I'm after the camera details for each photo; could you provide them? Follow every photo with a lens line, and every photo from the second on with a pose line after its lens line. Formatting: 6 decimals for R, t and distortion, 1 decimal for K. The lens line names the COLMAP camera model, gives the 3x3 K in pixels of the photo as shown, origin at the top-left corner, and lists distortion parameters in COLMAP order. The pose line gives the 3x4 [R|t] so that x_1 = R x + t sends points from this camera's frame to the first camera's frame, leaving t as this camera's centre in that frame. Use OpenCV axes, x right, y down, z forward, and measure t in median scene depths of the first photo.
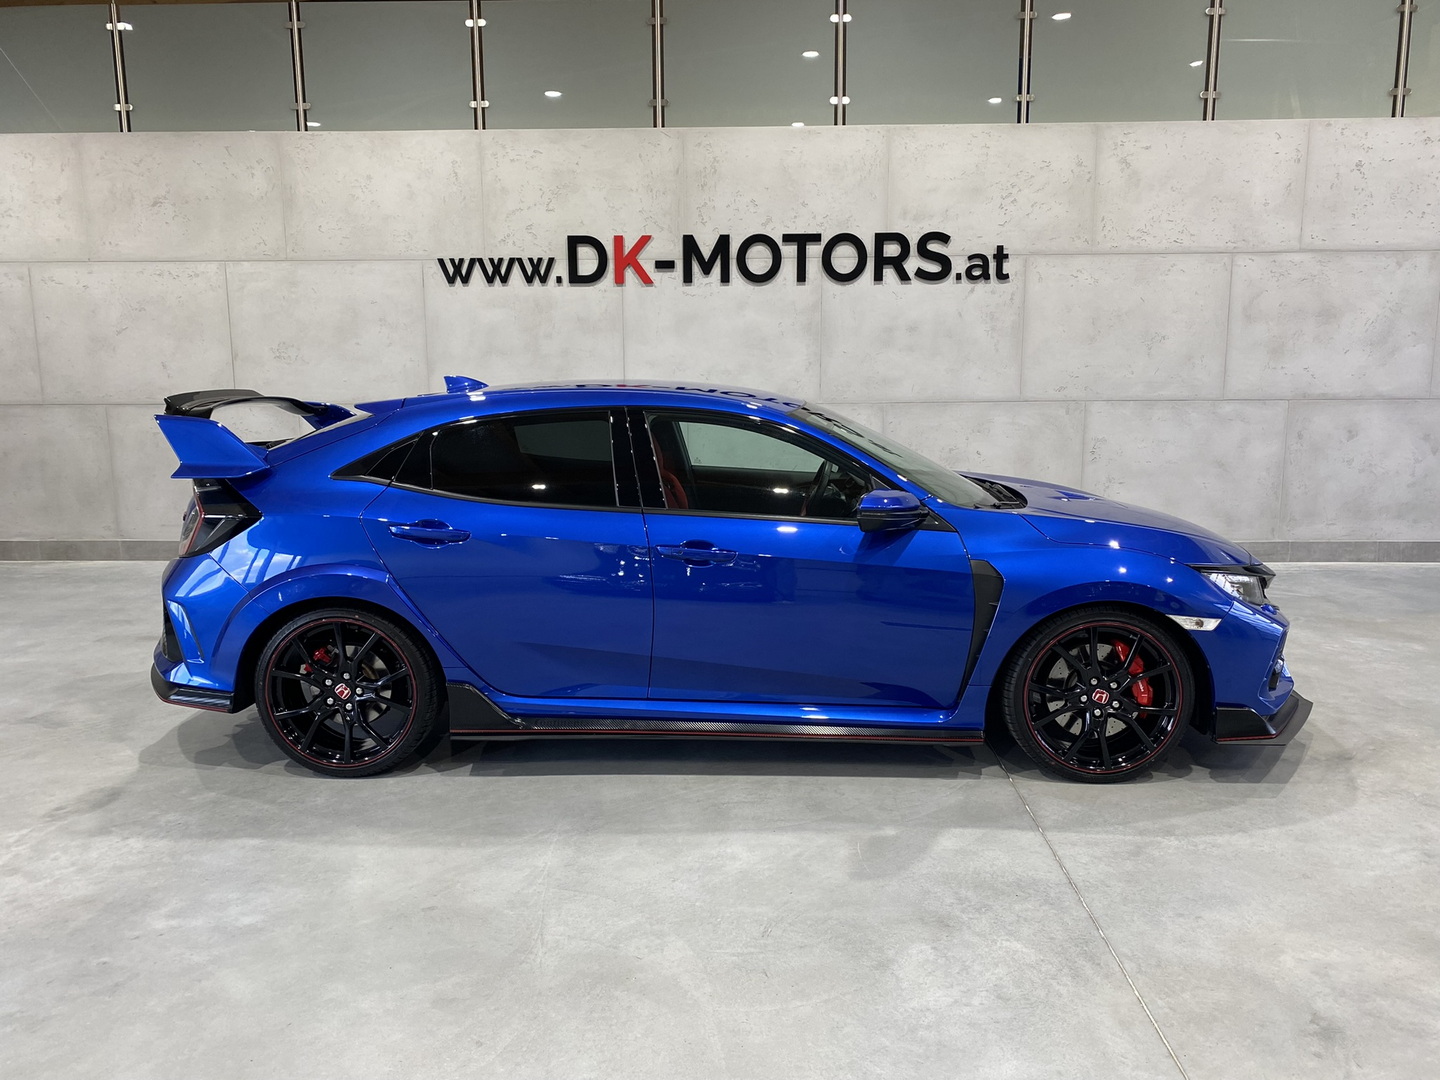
lens RADIAL K [[1095.0, 0, 723.2], [0, 1095.0, 533.4], [0, 0, 1]] dist [0.026919, -0.021546]
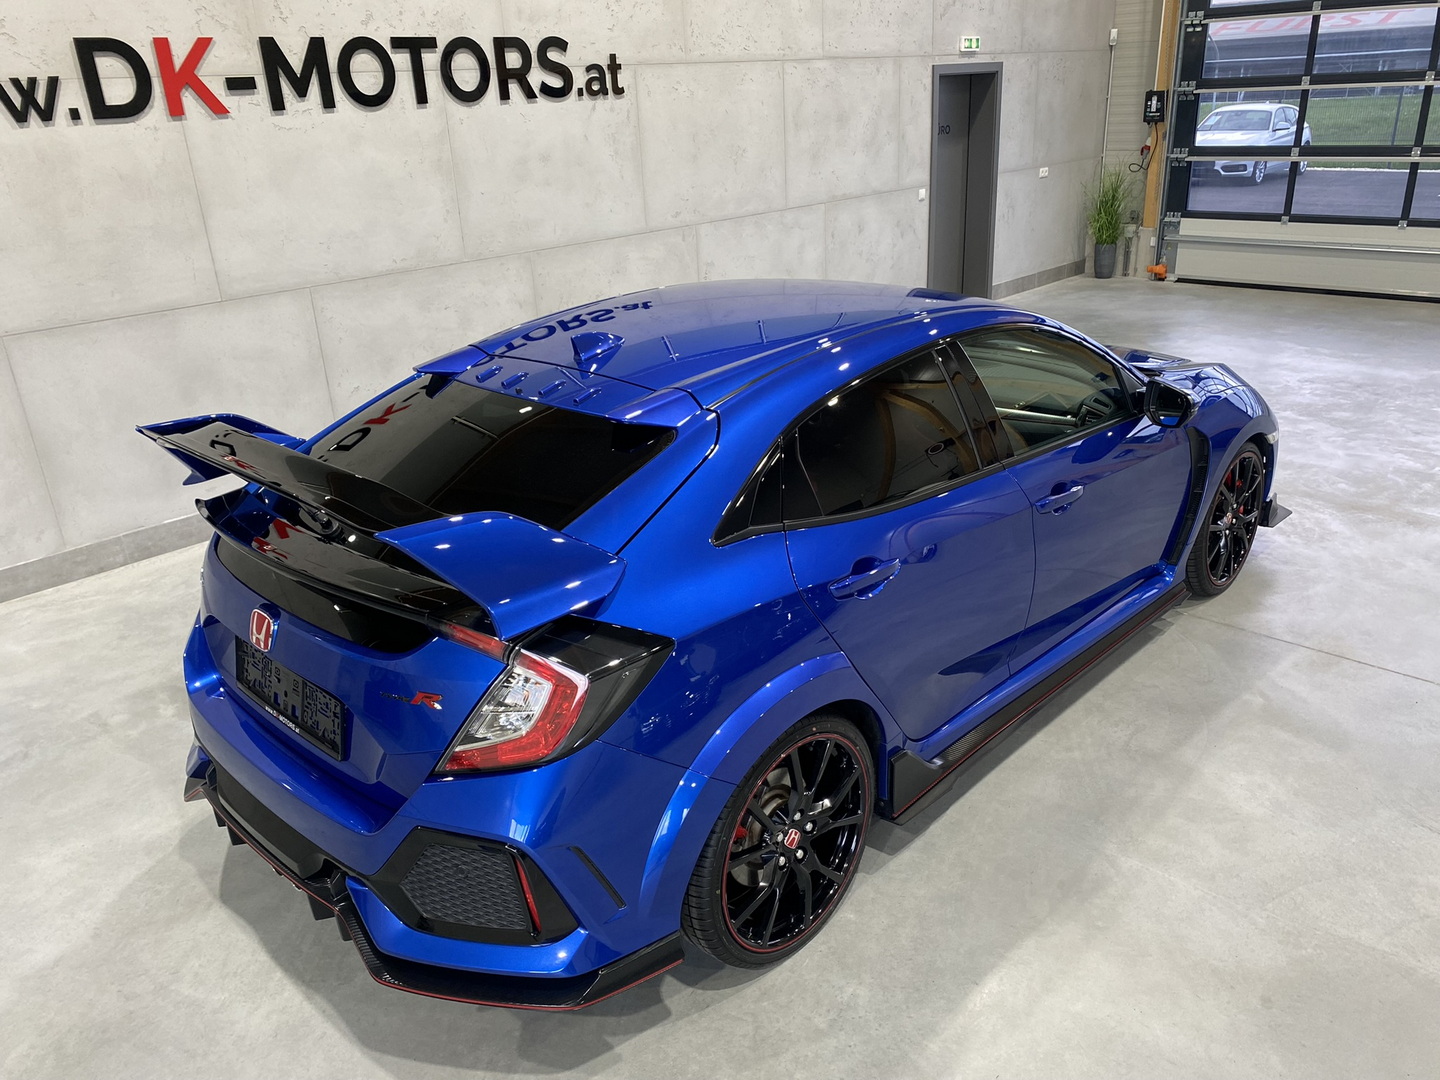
lens RADIAL K [[1095.0, 0, 729.9], [0, 1095.0, 545.6], [0, 0, 1]] dist [0.026919, -0.021546]
pose [[0.666786, -0.309938, 0.677743, -0.402879], [0.163246, 0.948075, 0.272956, -0.113536], [-0.727150, -0.071364, 0.682759, 0.302209]]
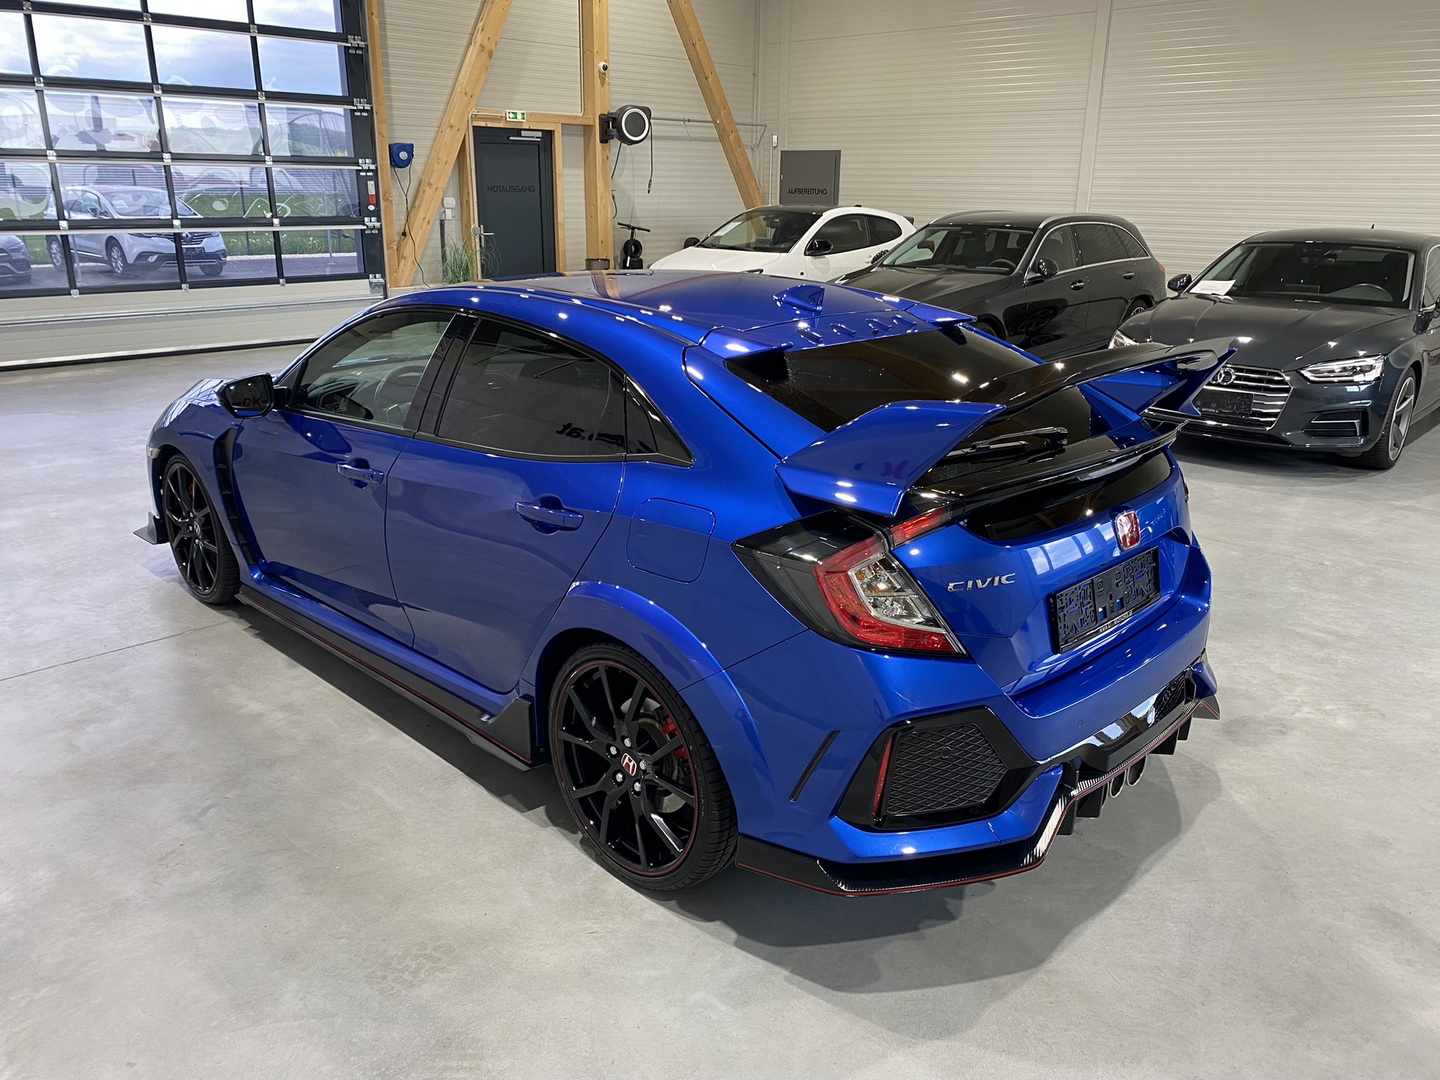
lens RADIAL K [[1095.0, 0, 712.6], [0, 1095.0, 545.2], [0, 0, 1]] dist [0.026919, -0.021546]
pose [[-0.727519, -0.219364, 0.650074, -0.410823], [0.105286, 0.900589, 0.421728, -0.176260], [-0.677961, 0.375259, -0.632099, 0.932111]]
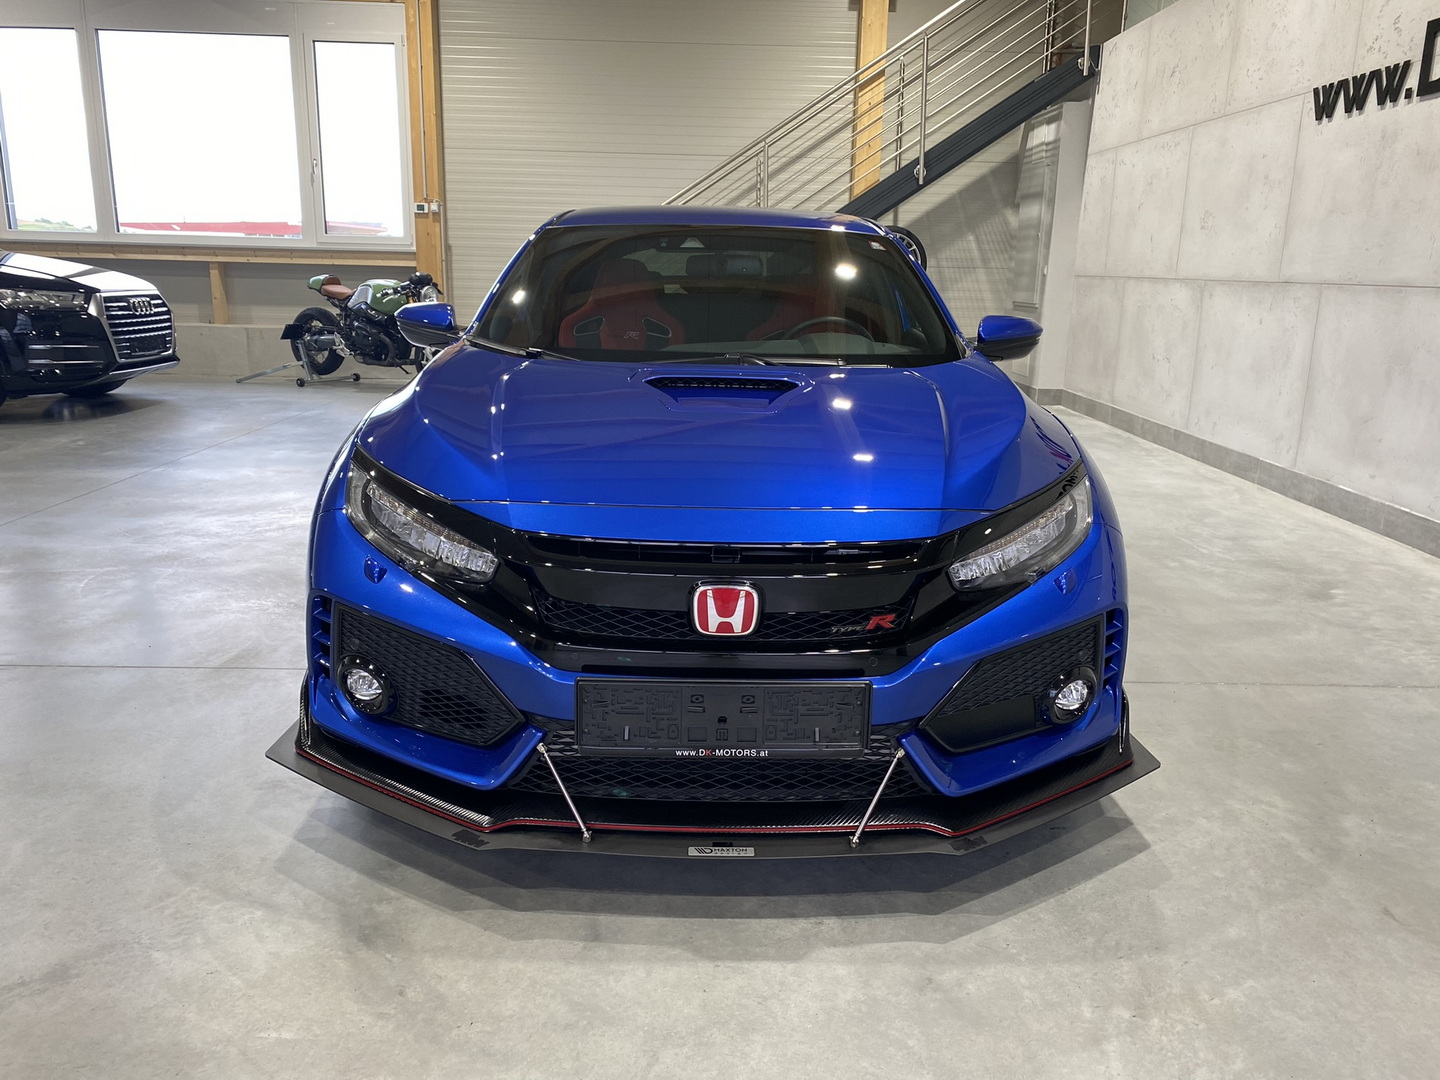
lens RADIAL K [[1095.0, 0, 728.6], [0, 1095.0, 529.9], [0, 0, 1]] dist [0.026919, -0.021546]
pose [[0.051411, 0.241251, -0.969100, 0.542572], [-0.188615, 0.955265, 0.227800, -0.055800], [0.980704, 0.171076, 0.094615, 0.589151]]
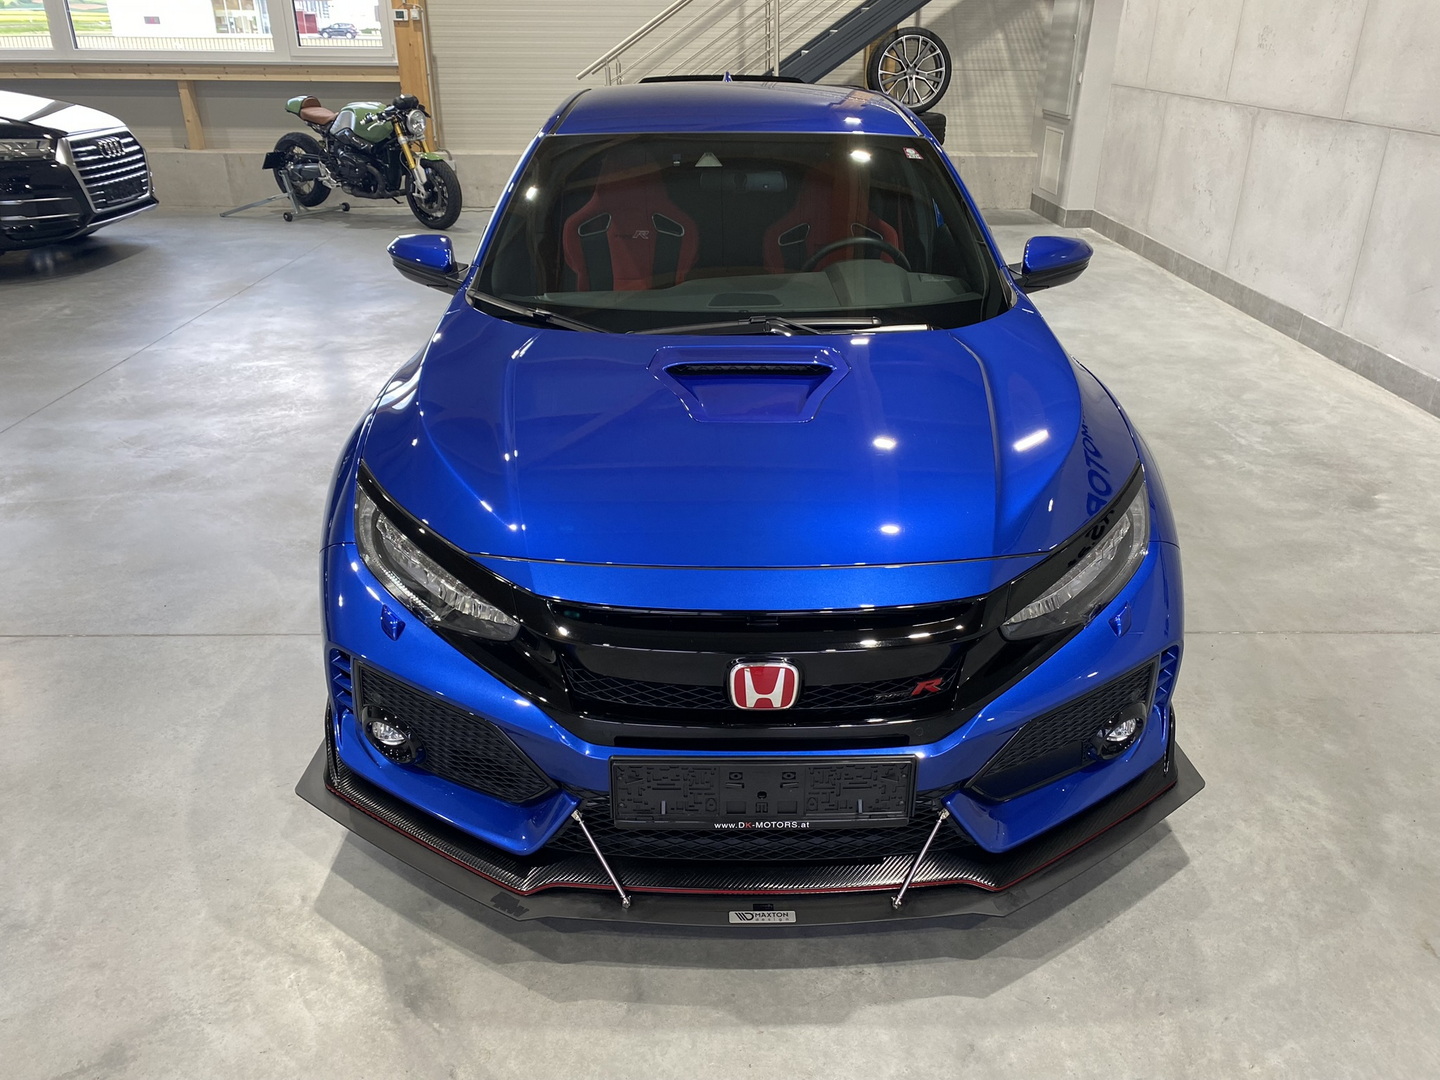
lens RADIAL K [[1095.0, 0, 723.6], [0, 1095.0, 526.6], [0, 0, 1]] dist [0.026919, -0.021546]
pose [[0.046487, 0.422946, -0.904962, 0.502937], [-0.170391, 0.896022, 0.410015, -0.110752], [0.984279, 0.135137, 0.113720, 0.574147]]
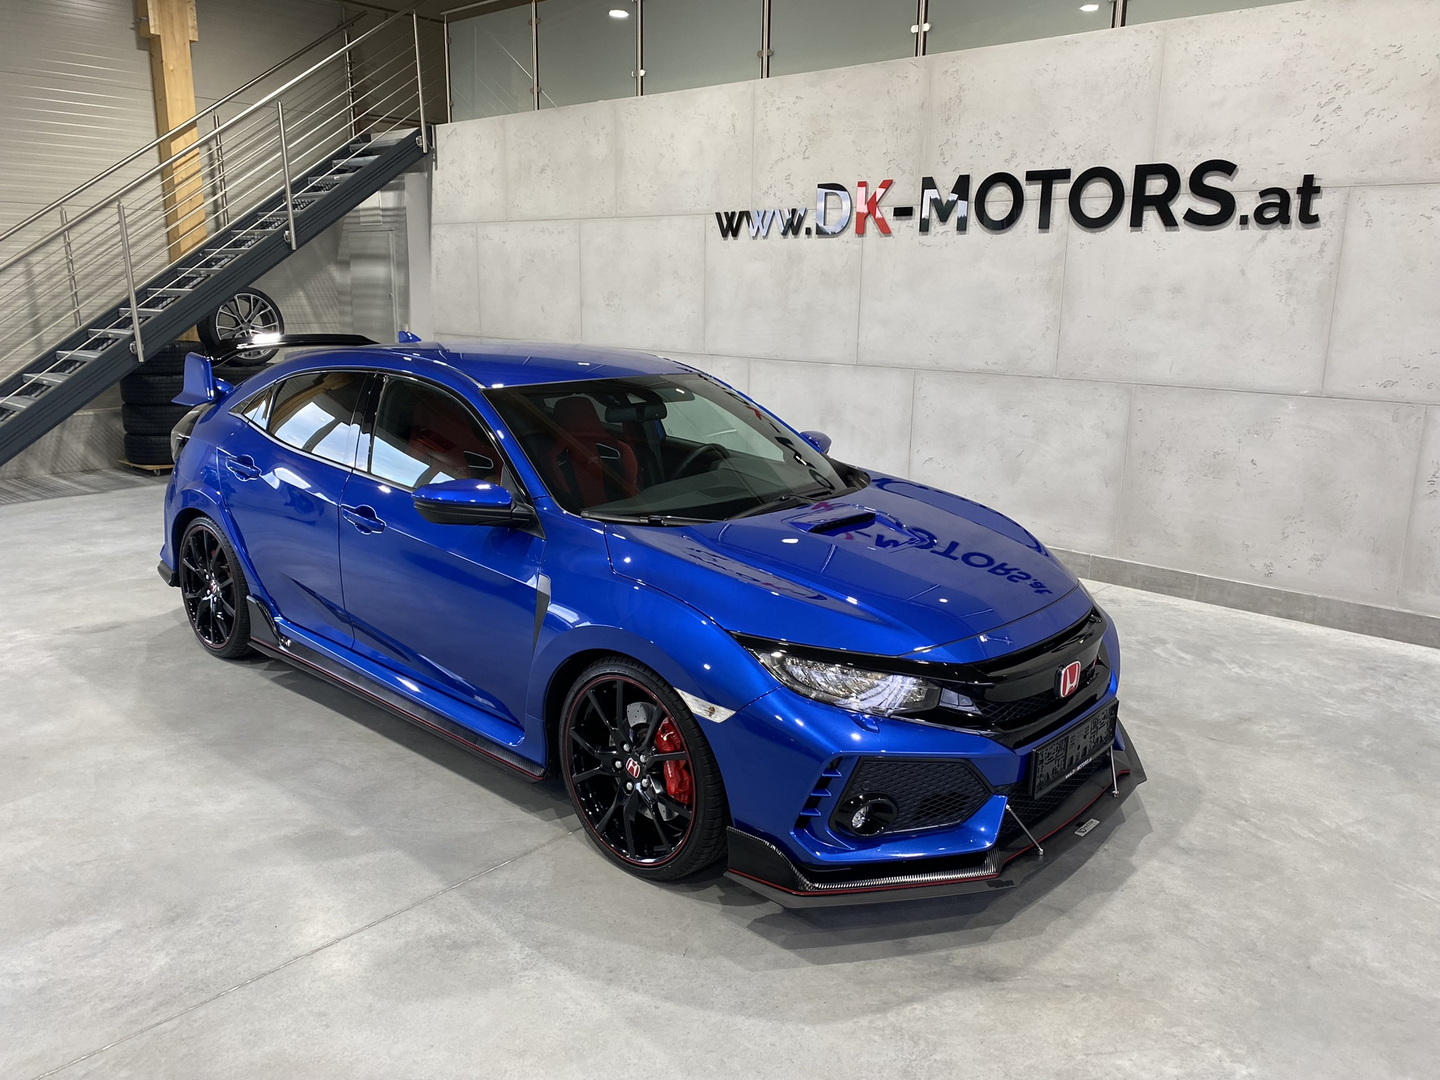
lens RADIAL K [[1095.0, 0, 727.8], [0, 1095.0, 534.7], [0, 0, 1]] dist [0.026919, -0.021546]
pose [[0.765165, 0.160668, -0.623465, 0.444673], [-0.125750, 0.987007, 0.100023, -0.056762], [0.631434, 0.001867, 0.775427, 0.212481]]
